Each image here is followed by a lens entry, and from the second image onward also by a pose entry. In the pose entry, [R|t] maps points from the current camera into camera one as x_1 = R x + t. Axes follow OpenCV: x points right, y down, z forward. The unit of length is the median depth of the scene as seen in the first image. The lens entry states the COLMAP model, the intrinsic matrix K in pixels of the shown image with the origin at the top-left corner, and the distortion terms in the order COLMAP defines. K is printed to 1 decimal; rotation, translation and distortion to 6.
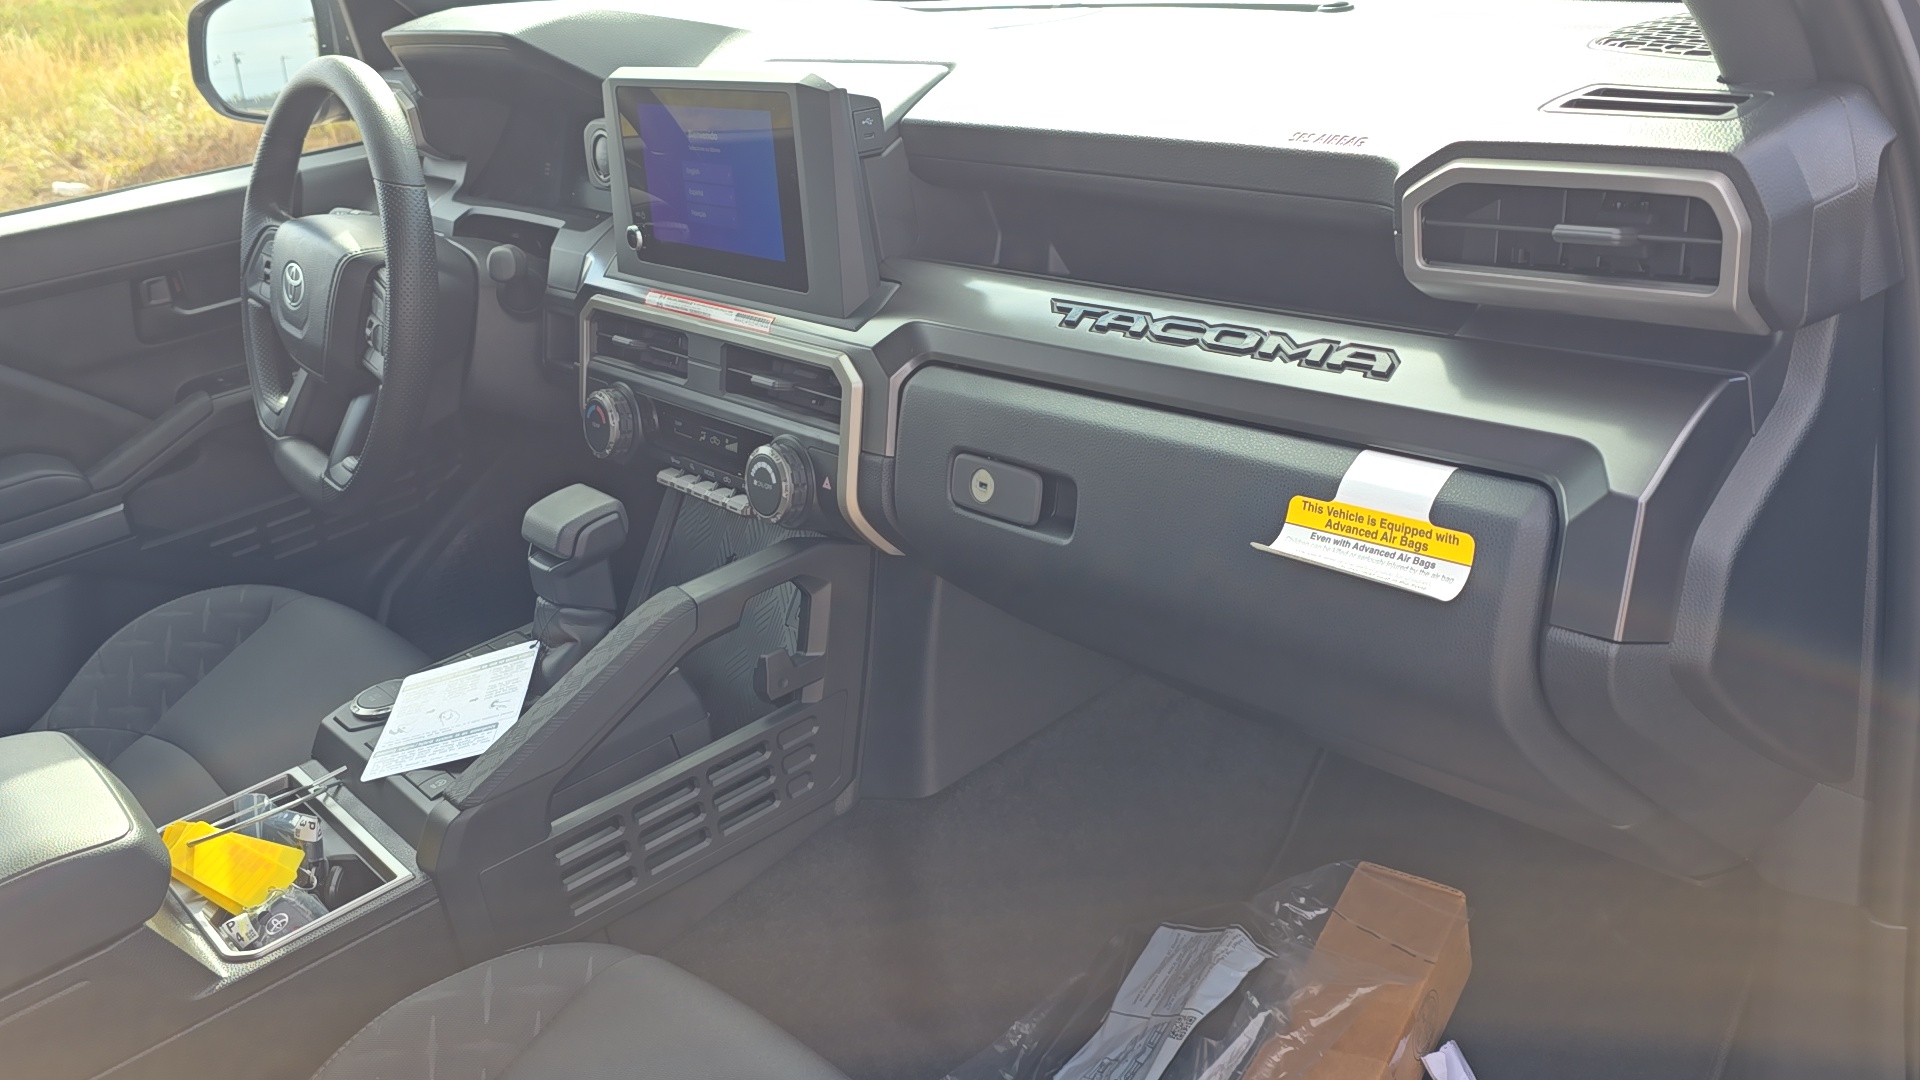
lens RADIAL K [[1596.3, 0, 976.2], [0, 1596.3, 526.8], [0, 0, 1]] dist [-0.013004, 0.001162]
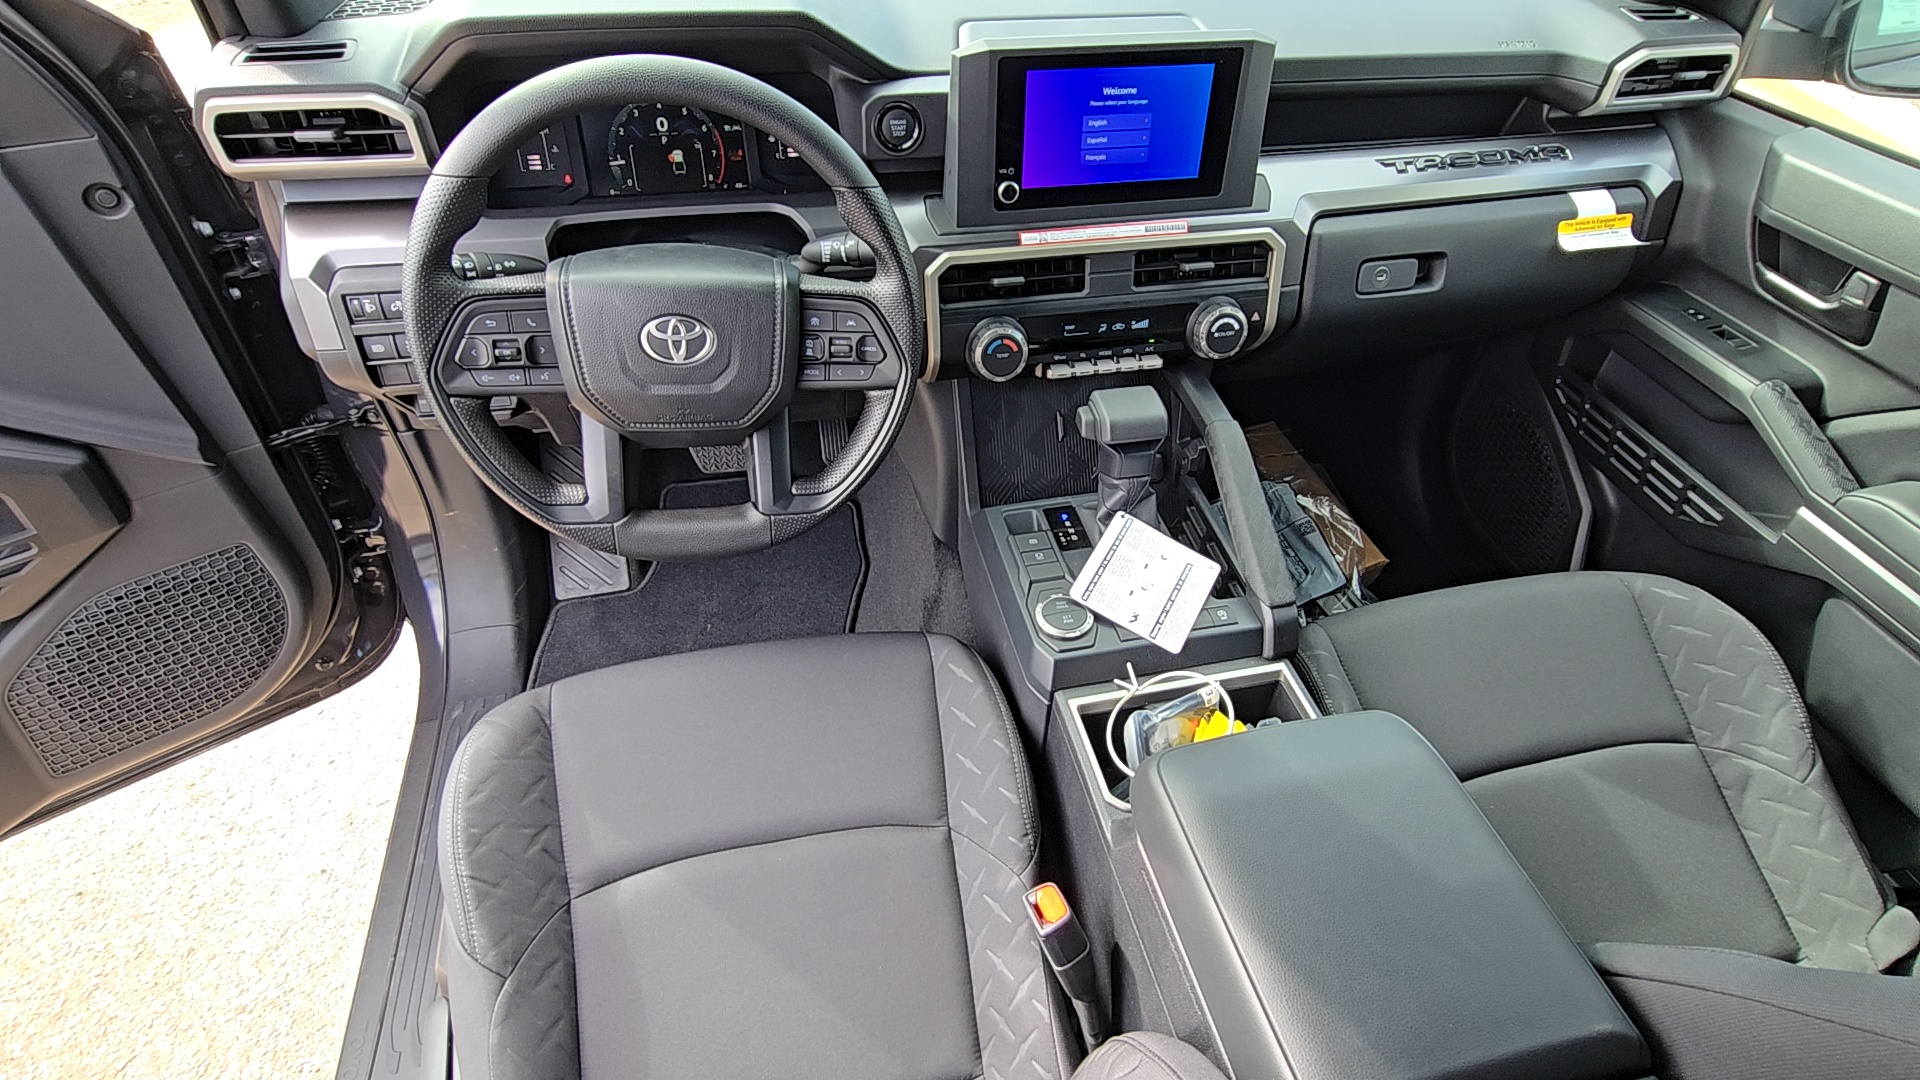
lens RADIAL K [[976.0, 0, 970.4], [0, 976.0, 543.2], [0, 0, 1]] dist [-0.001778, 0.002218]
pose [[0.458773, -0.485614, 0.744114, -1.014647], [0.264286, 0.874119, 0.407515, -0.289359], [-0.848340, 0.009702, 0.529364, 0.719930]]
